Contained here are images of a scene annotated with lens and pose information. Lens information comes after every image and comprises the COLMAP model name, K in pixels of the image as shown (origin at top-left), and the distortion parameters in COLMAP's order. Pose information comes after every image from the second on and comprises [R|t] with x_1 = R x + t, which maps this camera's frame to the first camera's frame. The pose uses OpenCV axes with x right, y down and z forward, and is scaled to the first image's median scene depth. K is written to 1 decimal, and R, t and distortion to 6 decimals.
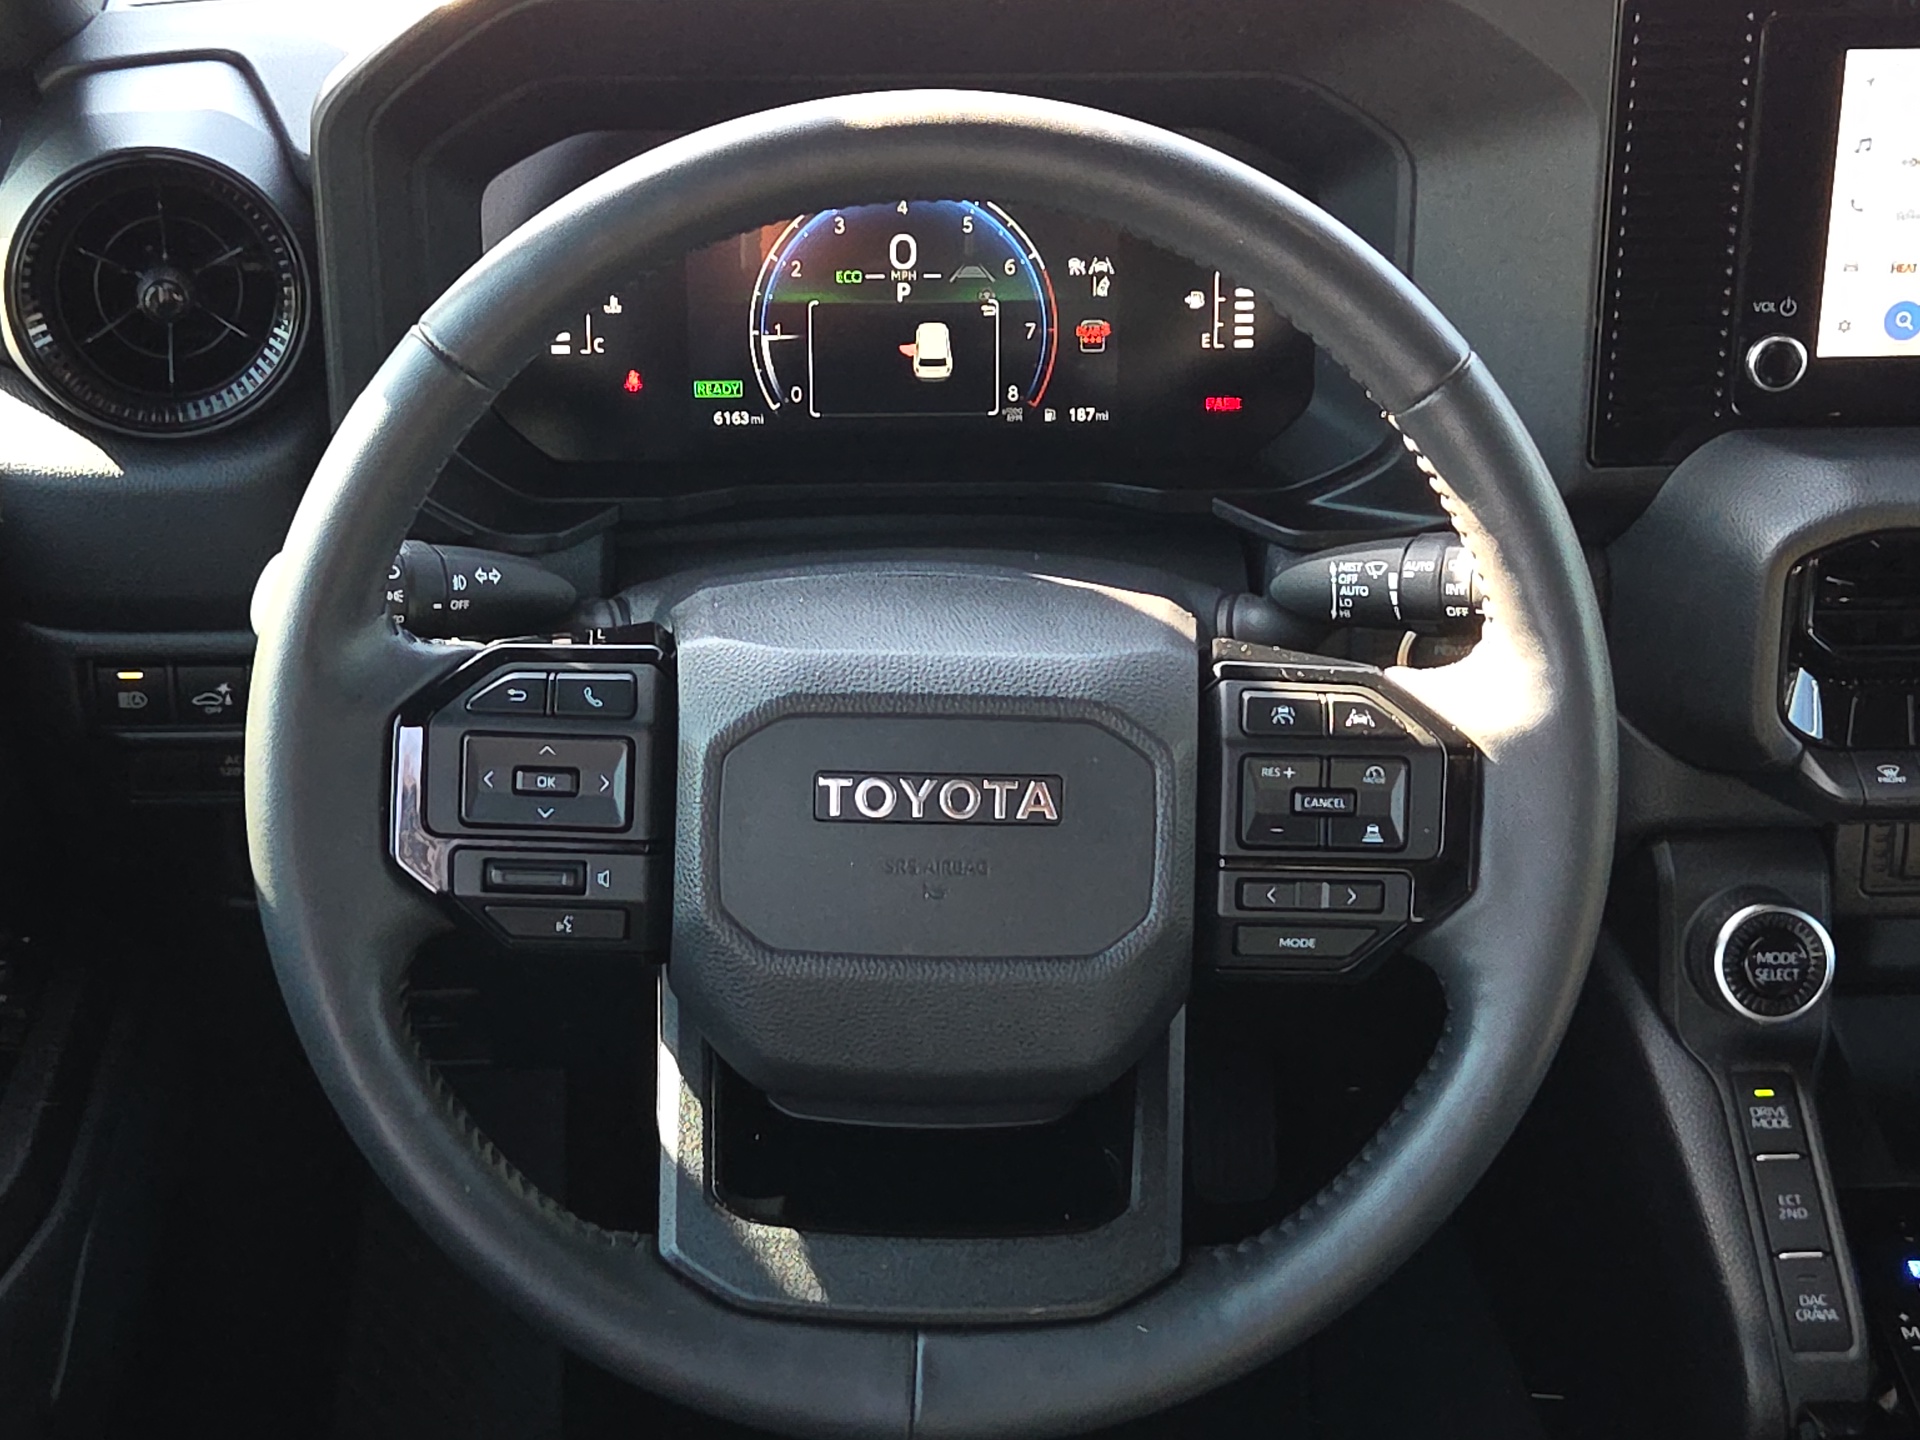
lens RADIAL K [[3315.8, 0, 959.0], [0, 3315.8, 733.0], [0, 0, 1]] dist [0.104616, 0.000000]
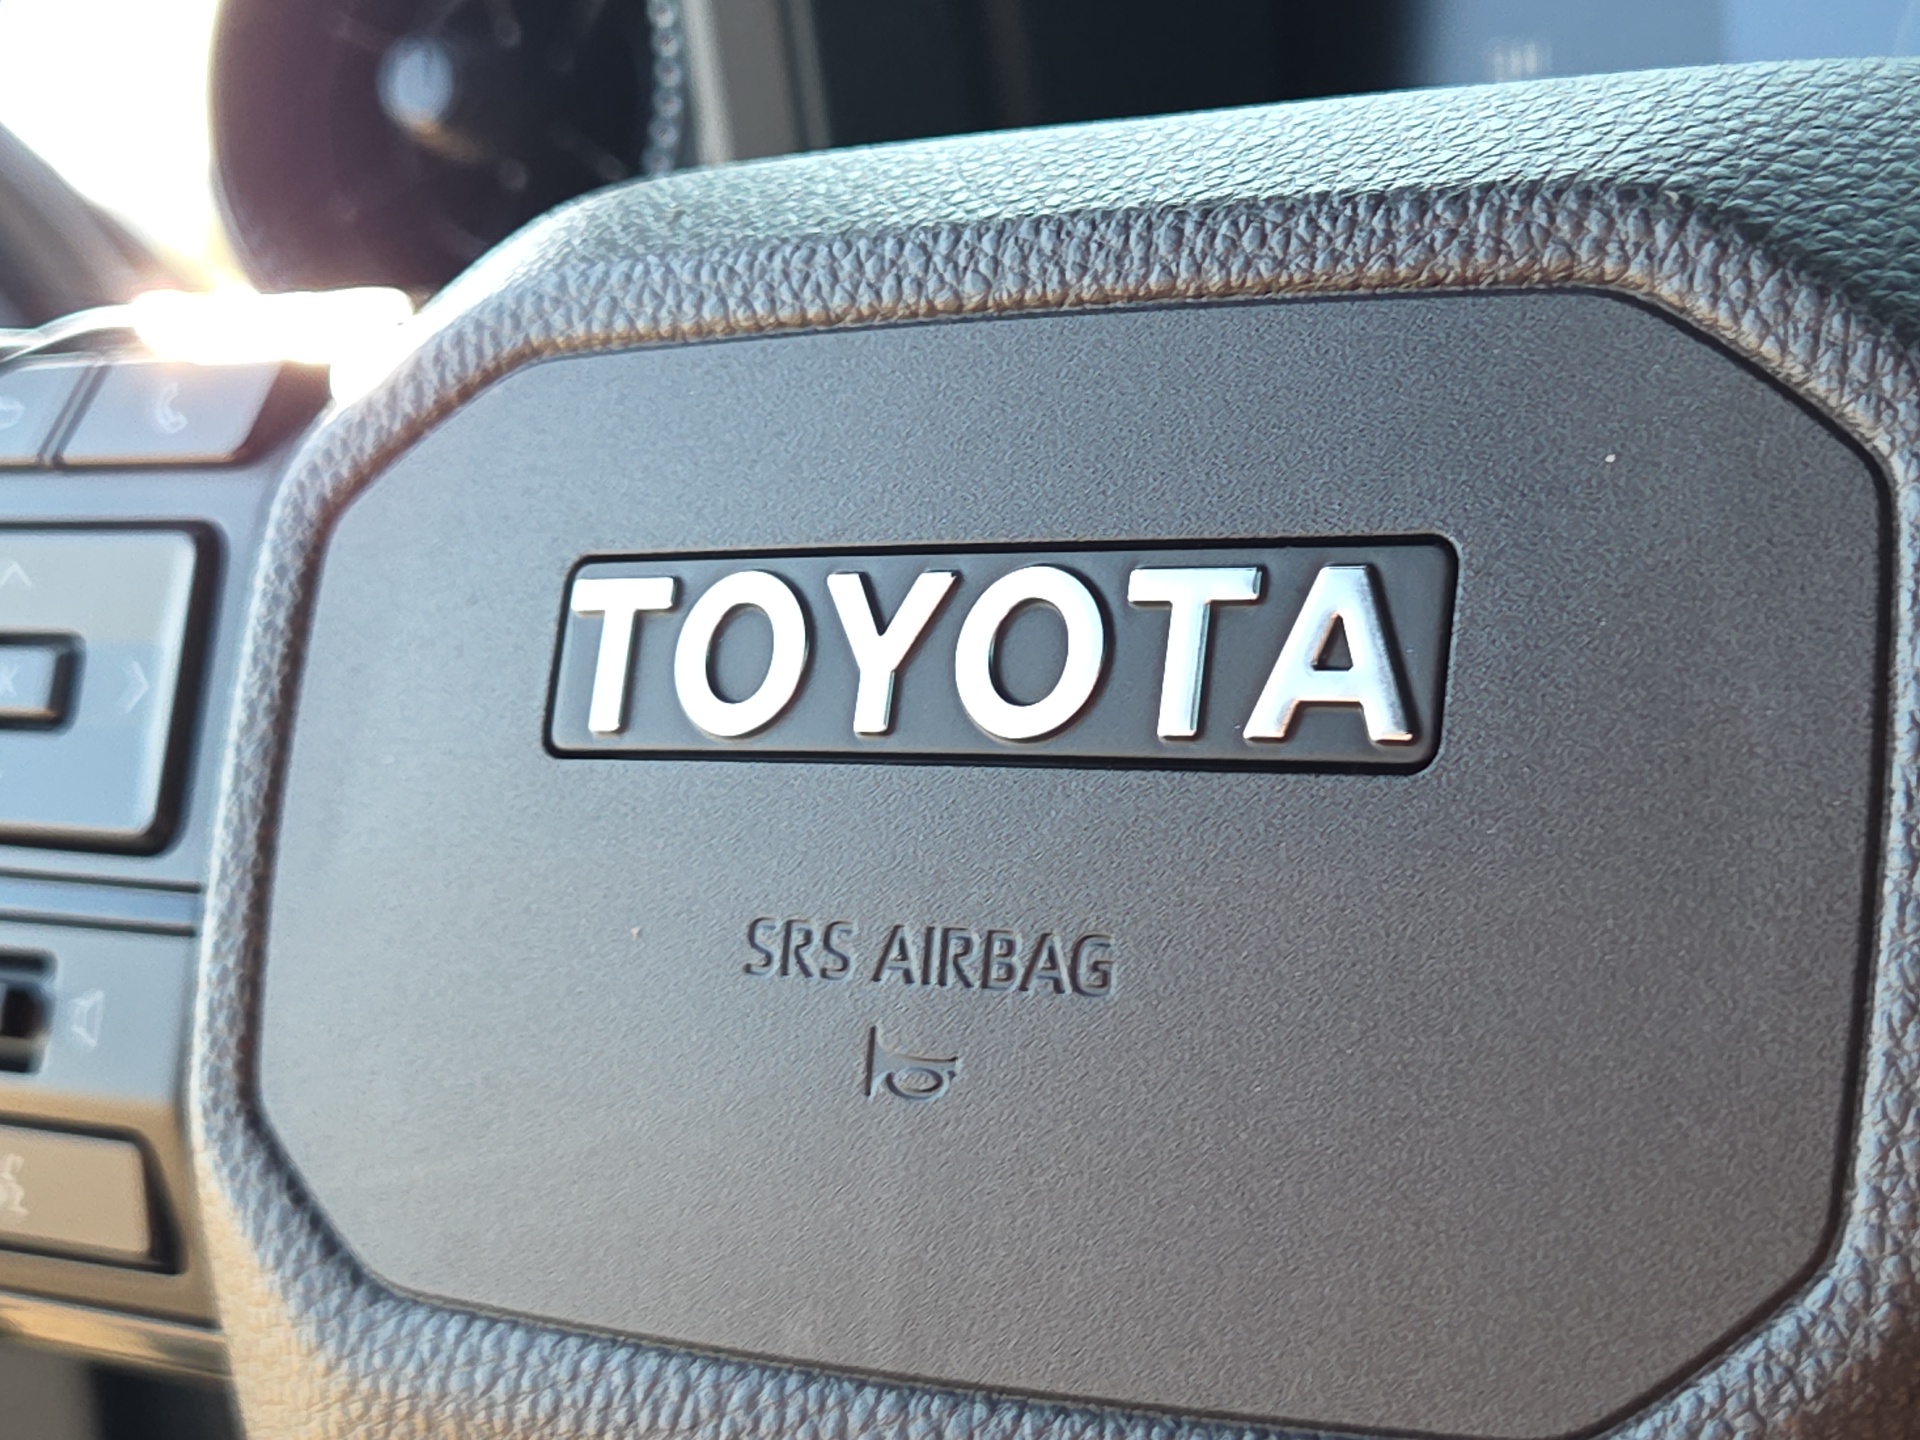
lens RADIAL K [[3667.0, 0, 1013.3], [0, 3667.0, 669.7], [0, 0, 1]] dist [0.012951, 0.000000]
pose [[0.797049, -0.030914, -0.603123, 0.144967], [-0.157588, 0.953442, -0.257128, 0.082963], [0.582992, 0.299988, 0.755068, 0.796357]]
